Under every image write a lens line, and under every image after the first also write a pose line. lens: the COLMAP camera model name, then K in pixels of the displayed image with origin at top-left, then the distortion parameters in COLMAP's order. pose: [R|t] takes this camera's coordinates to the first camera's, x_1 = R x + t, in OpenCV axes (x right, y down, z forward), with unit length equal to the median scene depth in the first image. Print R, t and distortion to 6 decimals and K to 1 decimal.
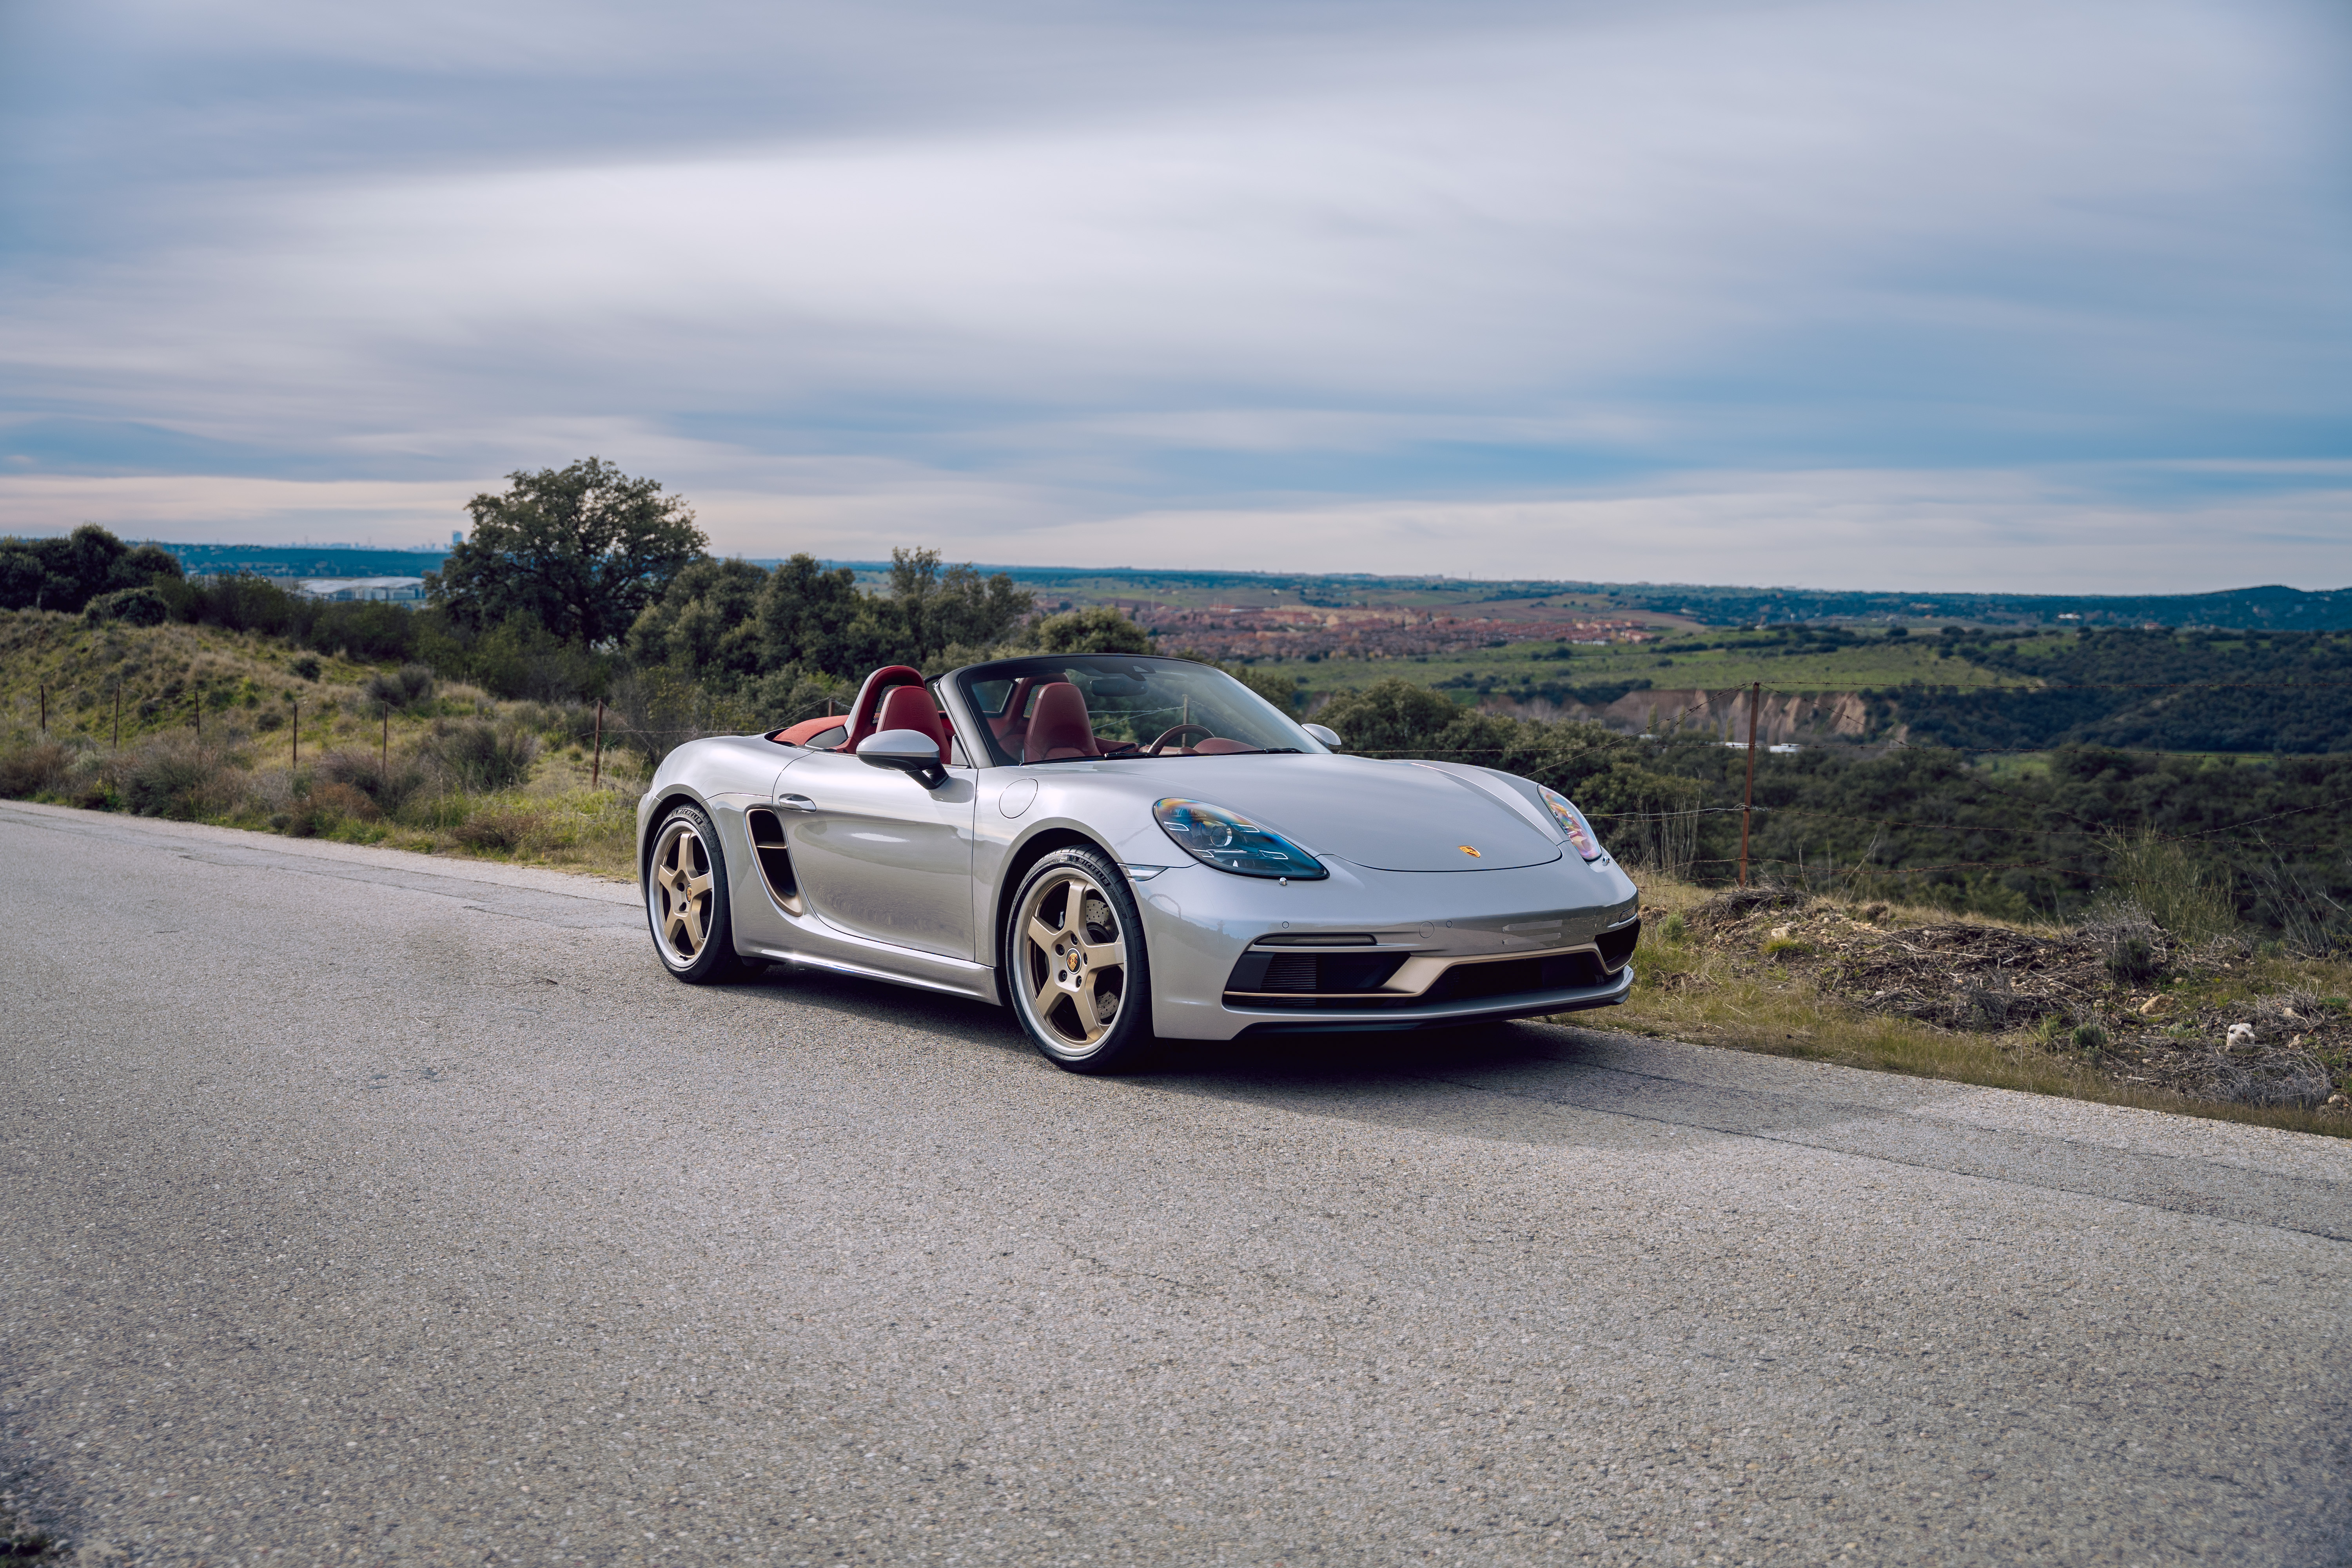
lens RADIAL K [[2303.7, 0, 1176.0], [0, 2303.7, 784.0], [0, 0, 1]] dist [-0.078346, 0.224389]
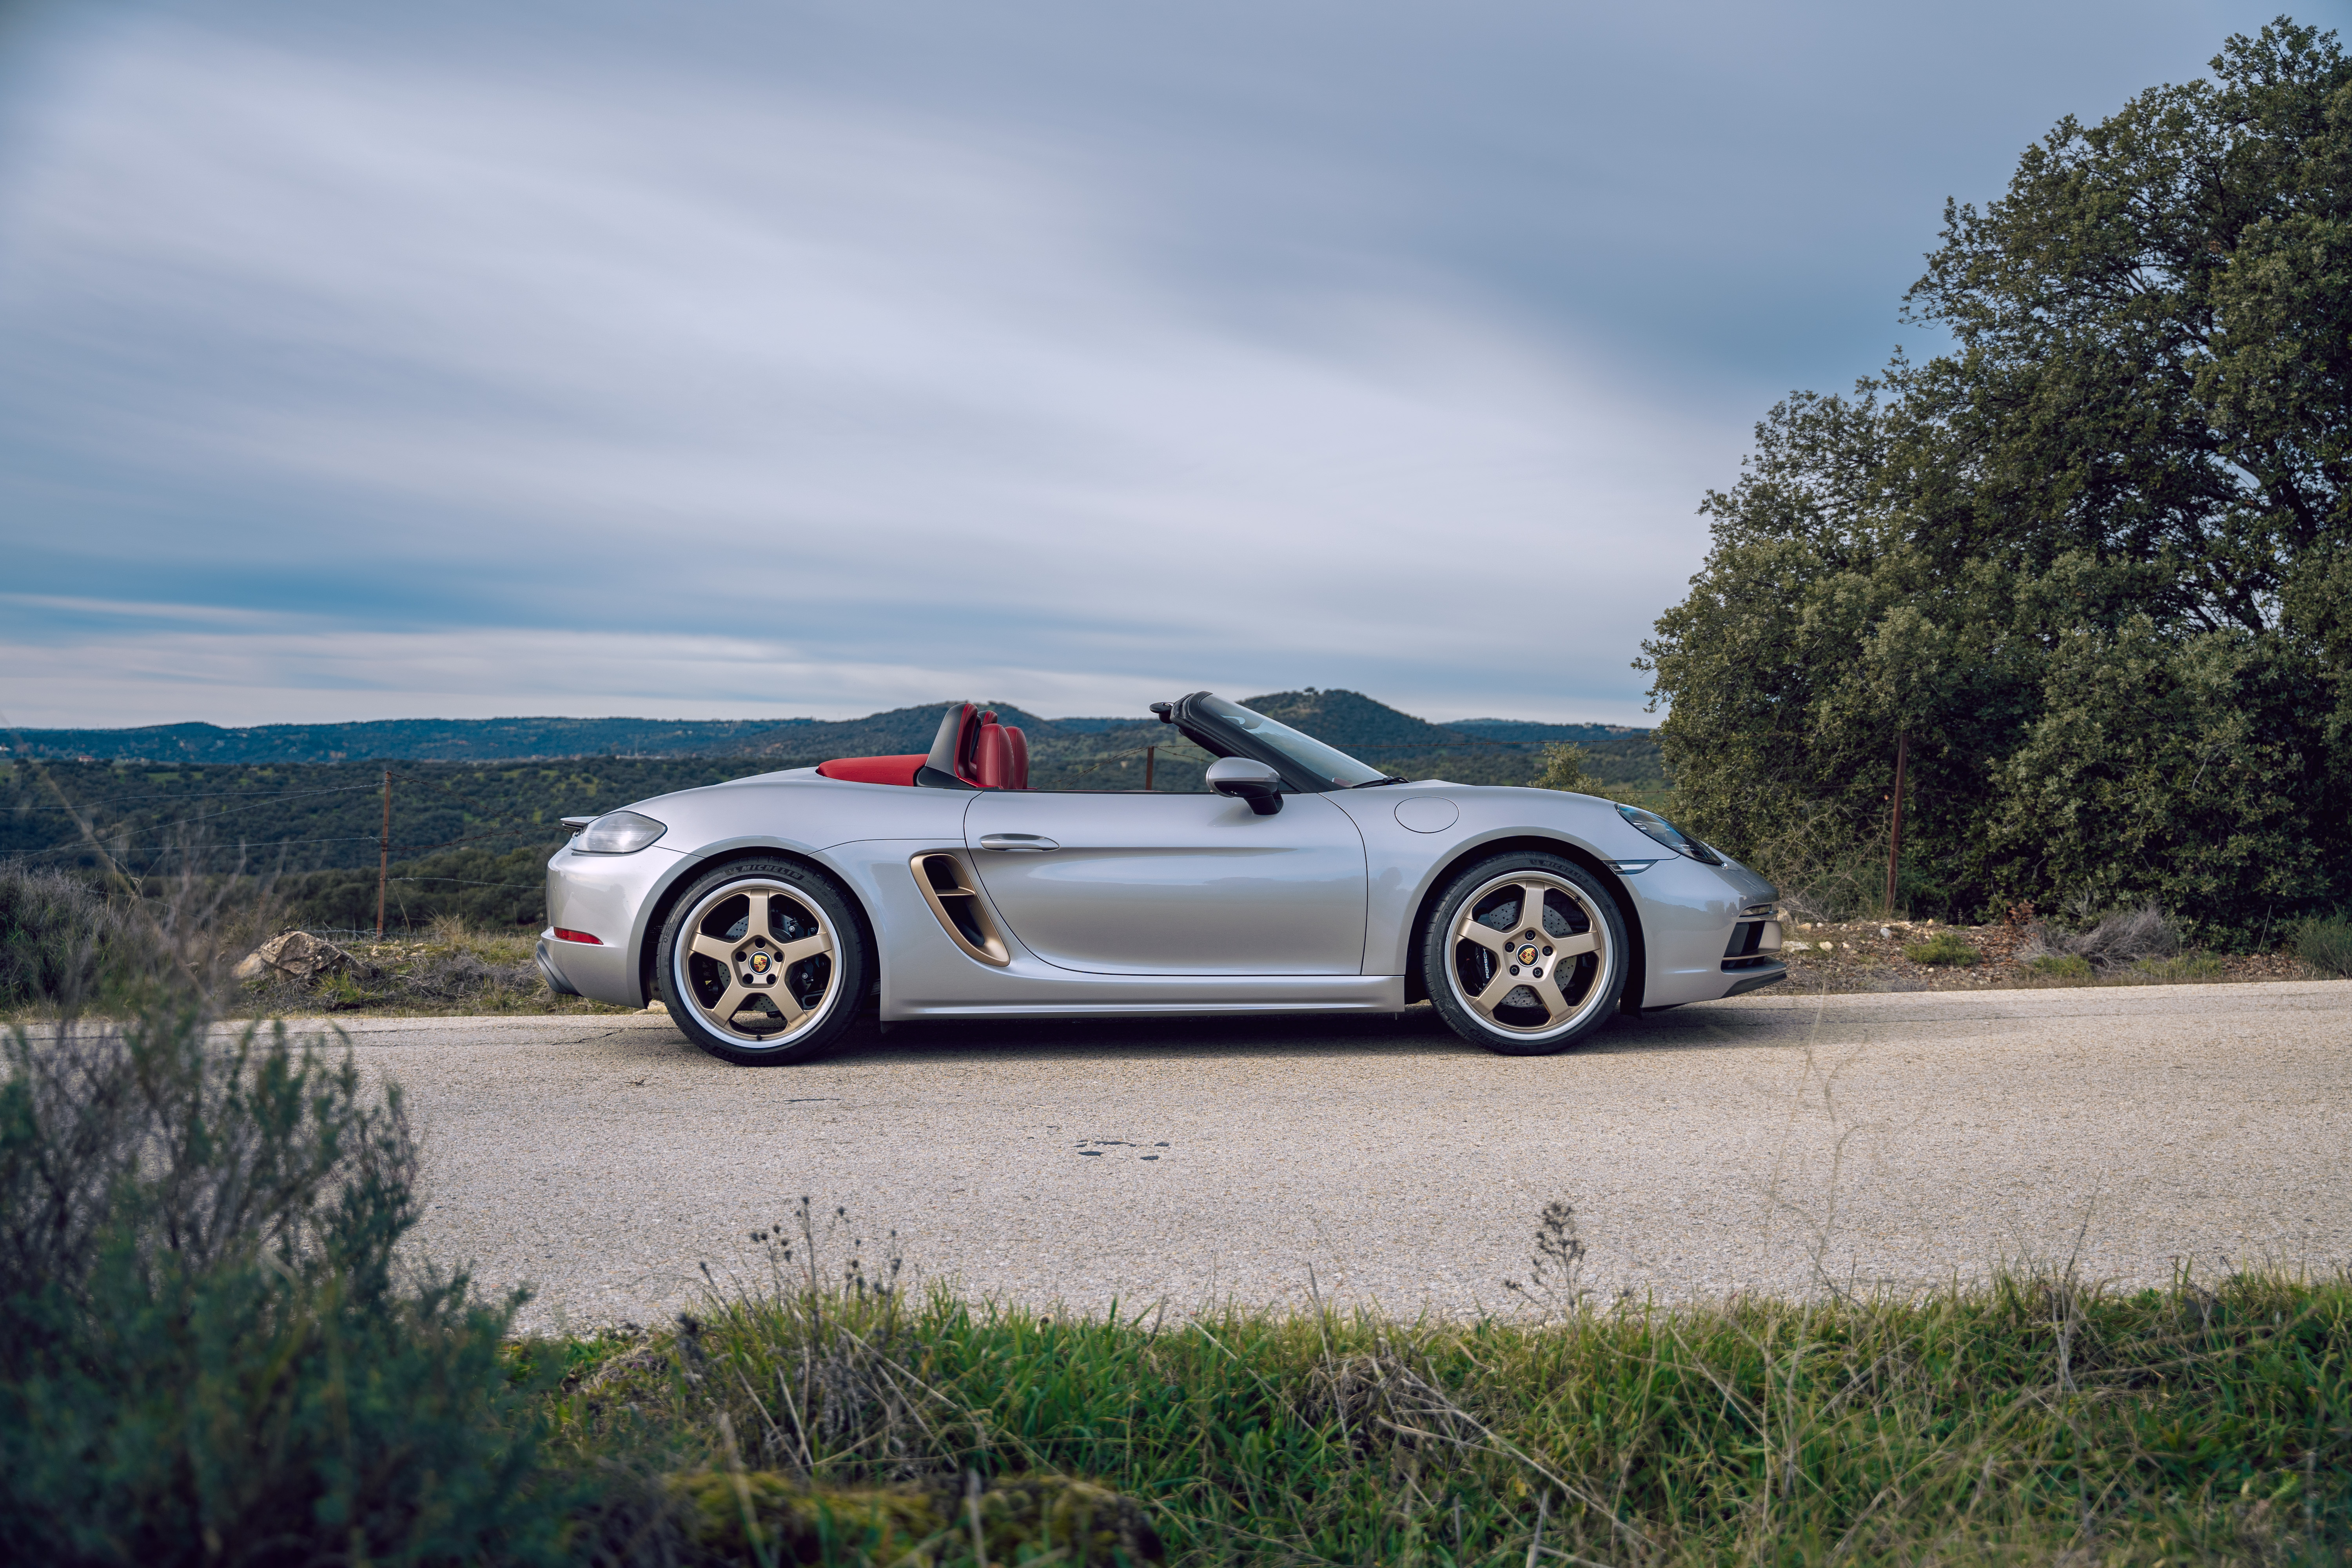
lens RADIAL K [[2131.6, 0, 1176.0], [0, 2131.6, 784.0], [0, 0, 1]] dist [0.002203, 0.002315]
pose [[0.604706, -0.002430, 0.796445, -0.646221], [0.050031, 0.998136, -0.034941, 0.014787], [-0.794876, 0.060976, 0.603700, 0.344917]]
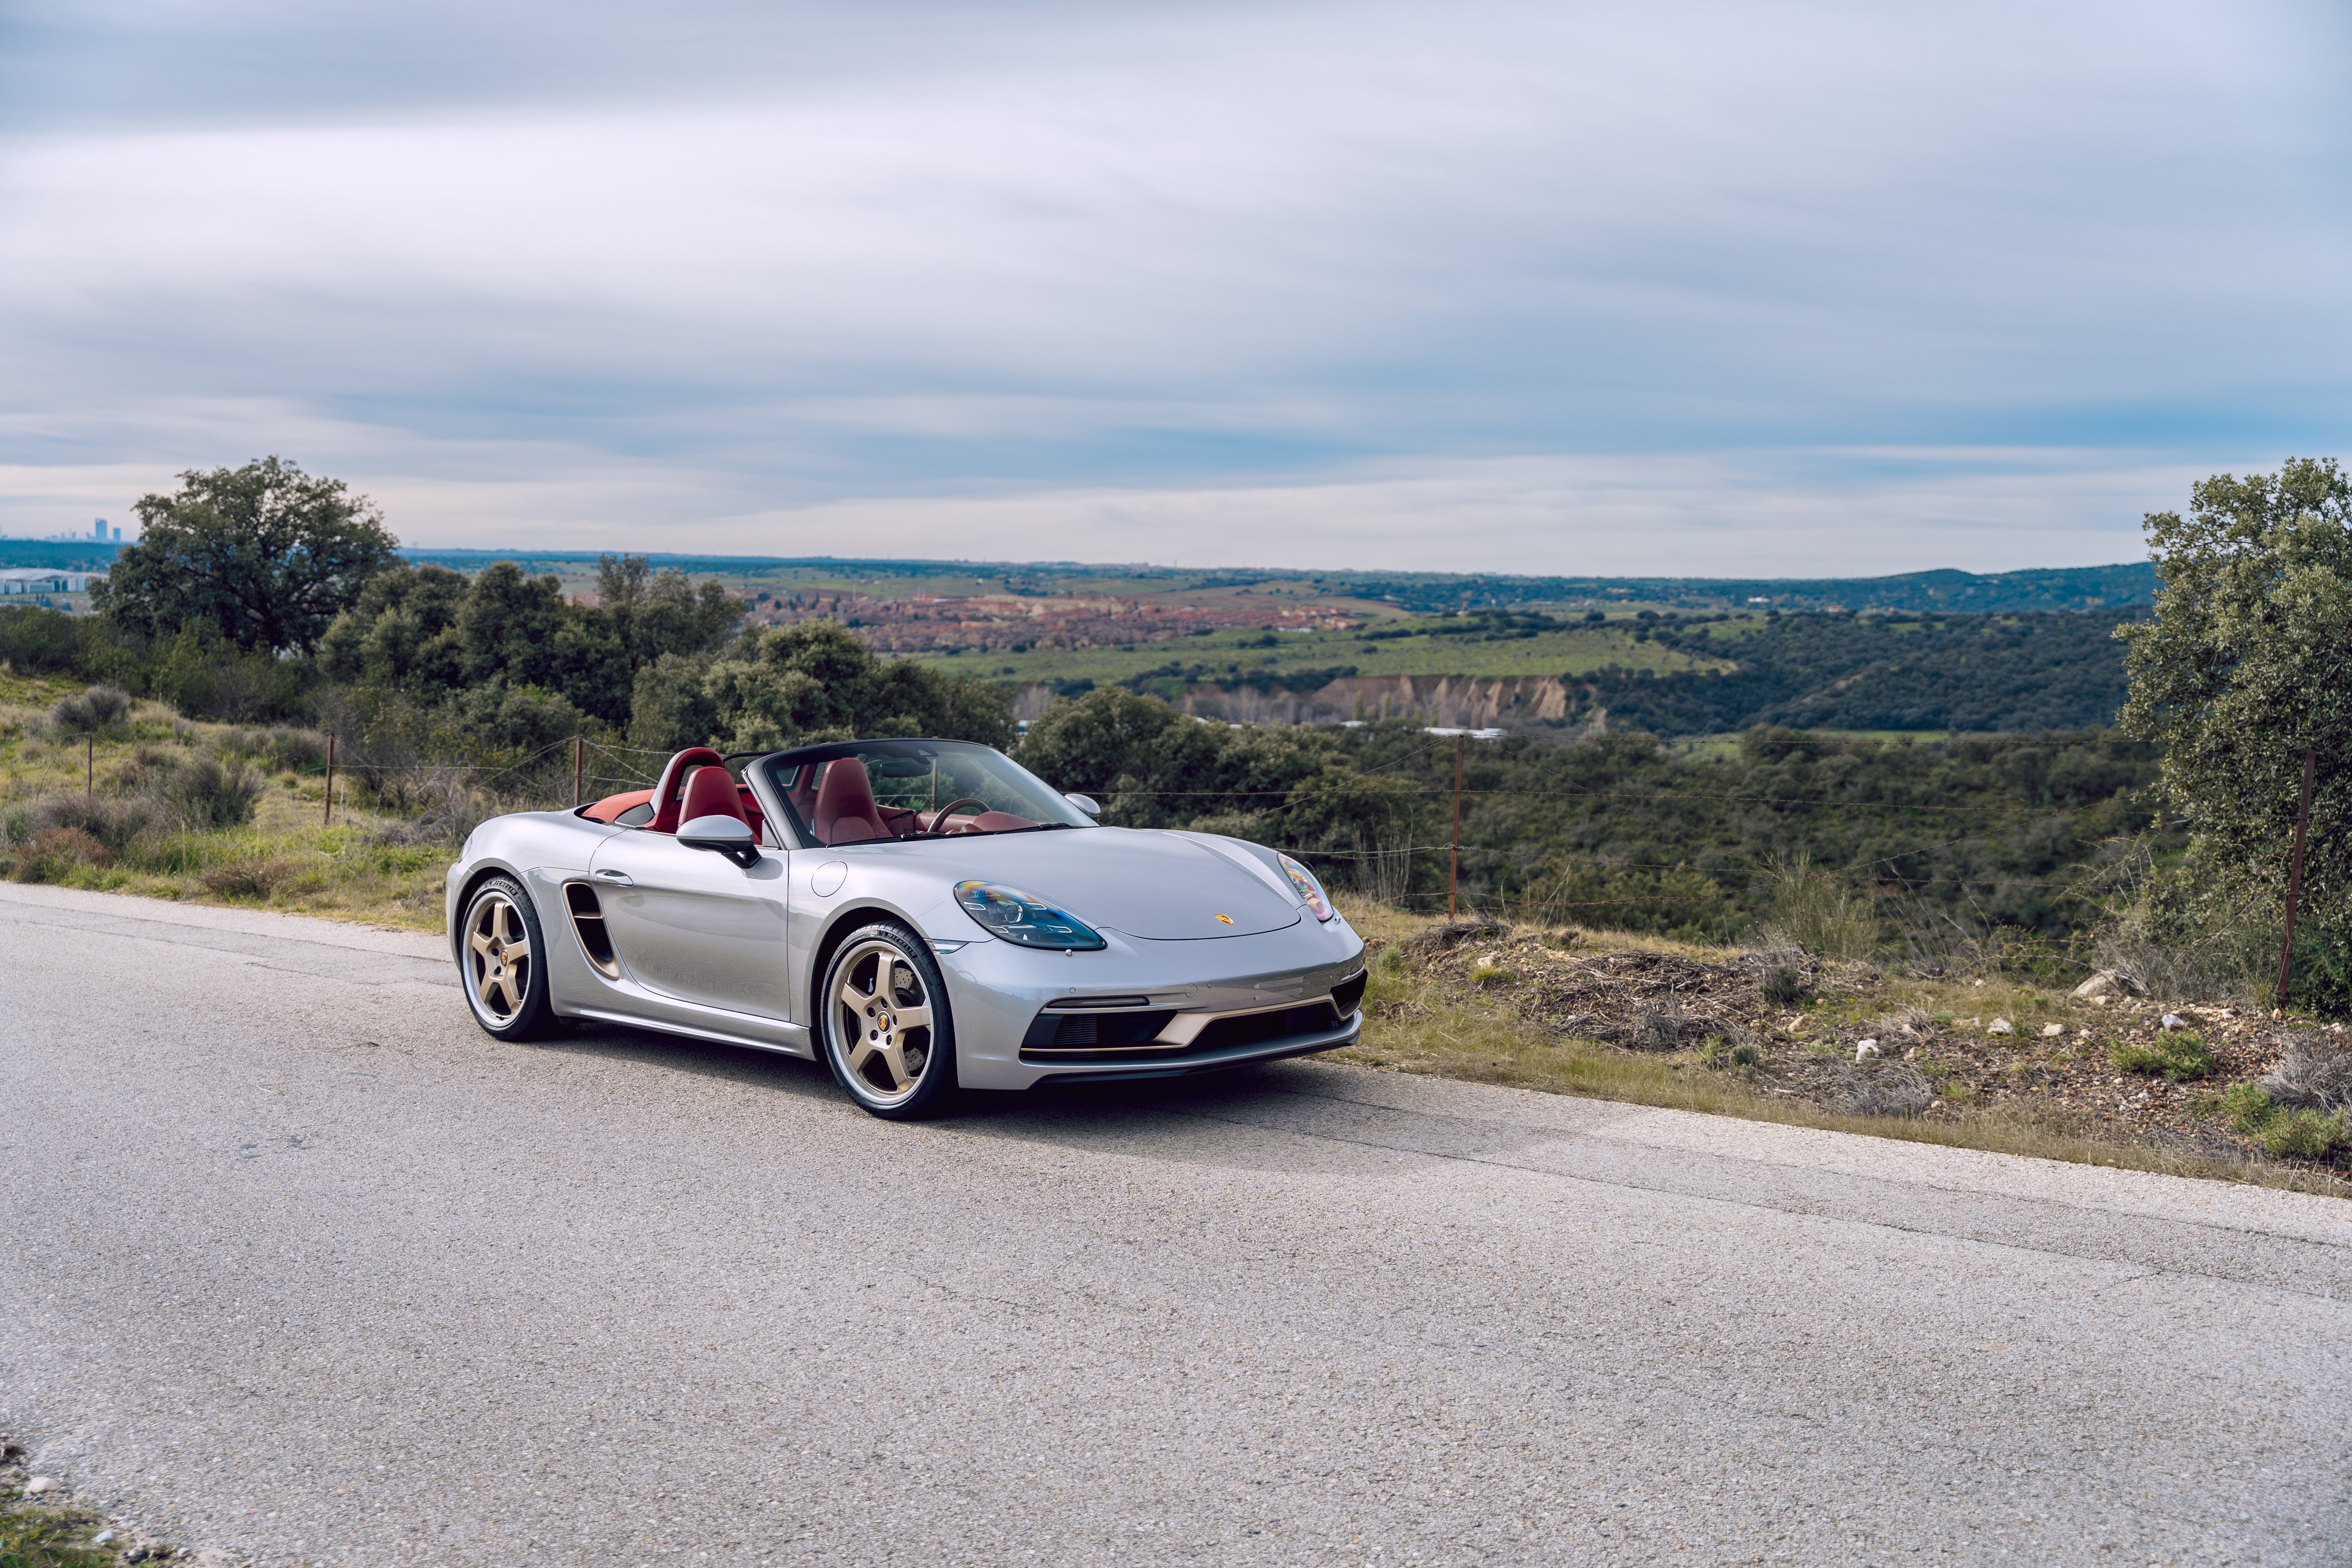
lens RADIAL K [[2344.6, 0, 1176.0], [0, 2344.6, 784.0], [0, 0, 1]] dist [0.008283, -0.004297]
pose [[0.991819, -0.016731, 0.126552, -0.031035], [0.016001, 0.999849, 0.006781, -0.032074], [-0.126646, -0.004701, 0.991937, -0.120789]]
